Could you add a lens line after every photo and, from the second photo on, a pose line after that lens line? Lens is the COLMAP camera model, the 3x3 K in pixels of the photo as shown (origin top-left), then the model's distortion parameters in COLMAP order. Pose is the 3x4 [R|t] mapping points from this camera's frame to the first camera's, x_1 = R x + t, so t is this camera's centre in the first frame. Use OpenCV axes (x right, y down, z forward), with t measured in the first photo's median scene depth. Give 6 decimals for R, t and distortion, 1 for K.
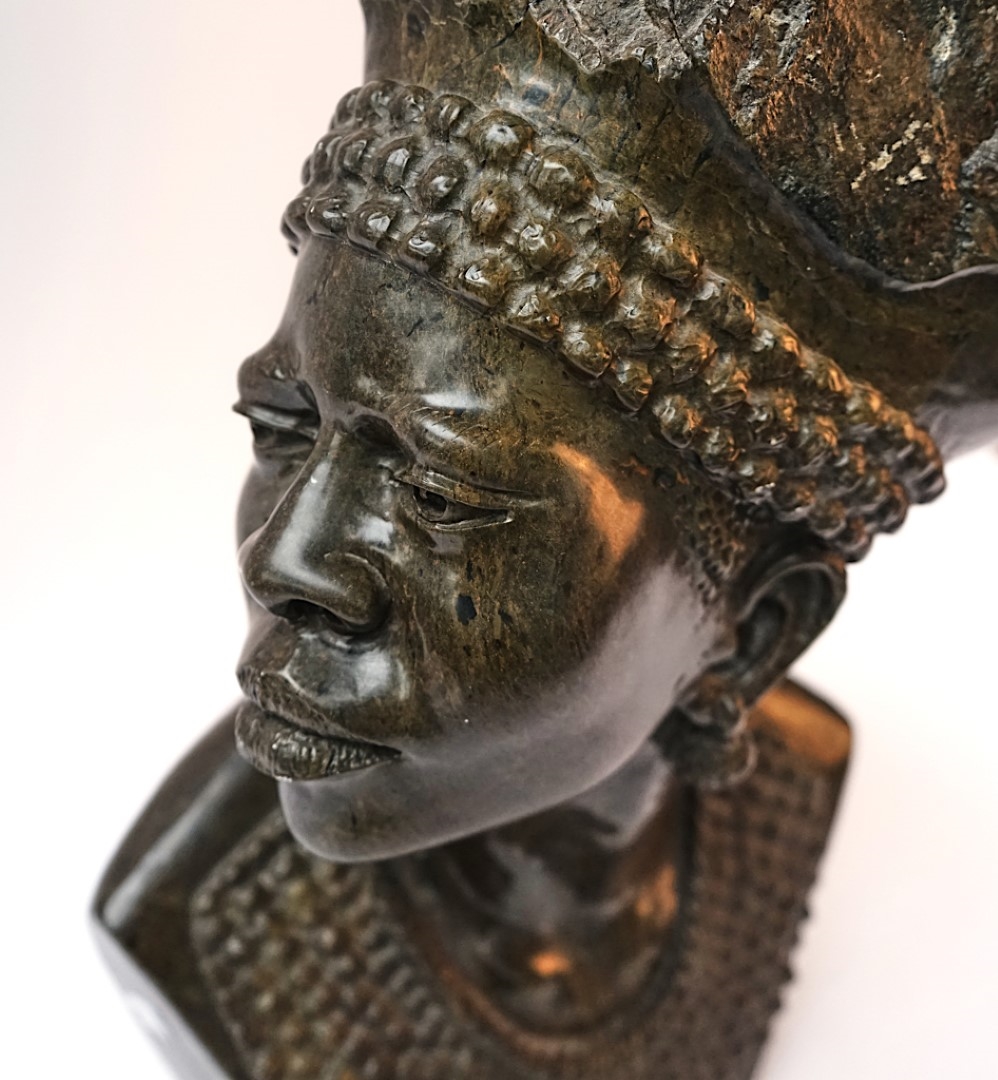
lens RADIAL K [[1222.2, 0, 498.5], [0, 1222.2, 539.8], [0, 0, 1]] dist [-0.011768, 0.000000]
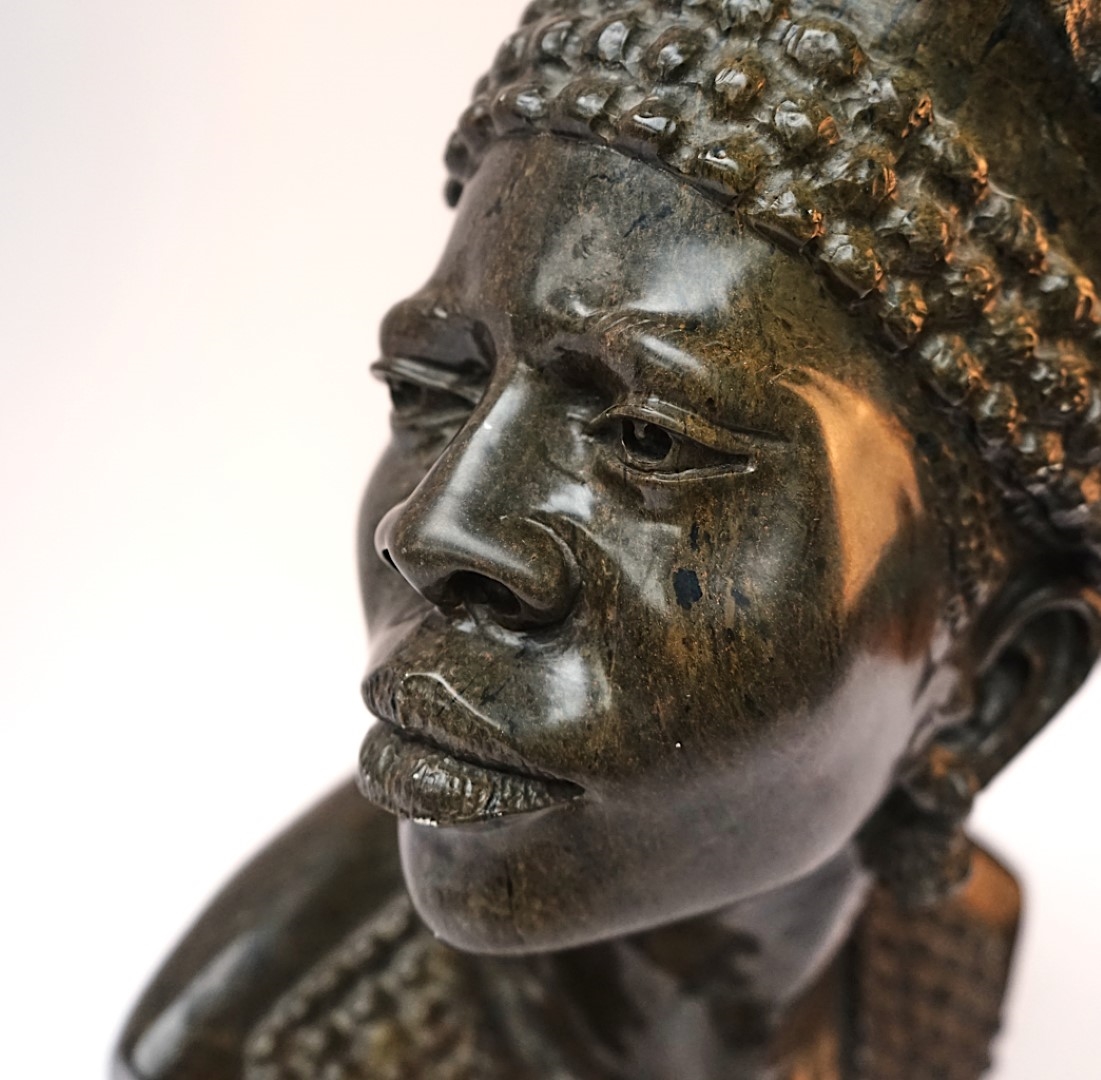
lens RADIAL K [[1264.7, 0, 551.2], [0, 1264.7, 540.6], [0, 0, 1]] dist [-0.006077, 0.000000]
pose [[0.999158, 0.037366, 0.016922, -0.121906], [-0.034105, 0.985966, -0.163423, 0.154082], [-0.022791, 0.162708, 0.986411, 0.216018]]
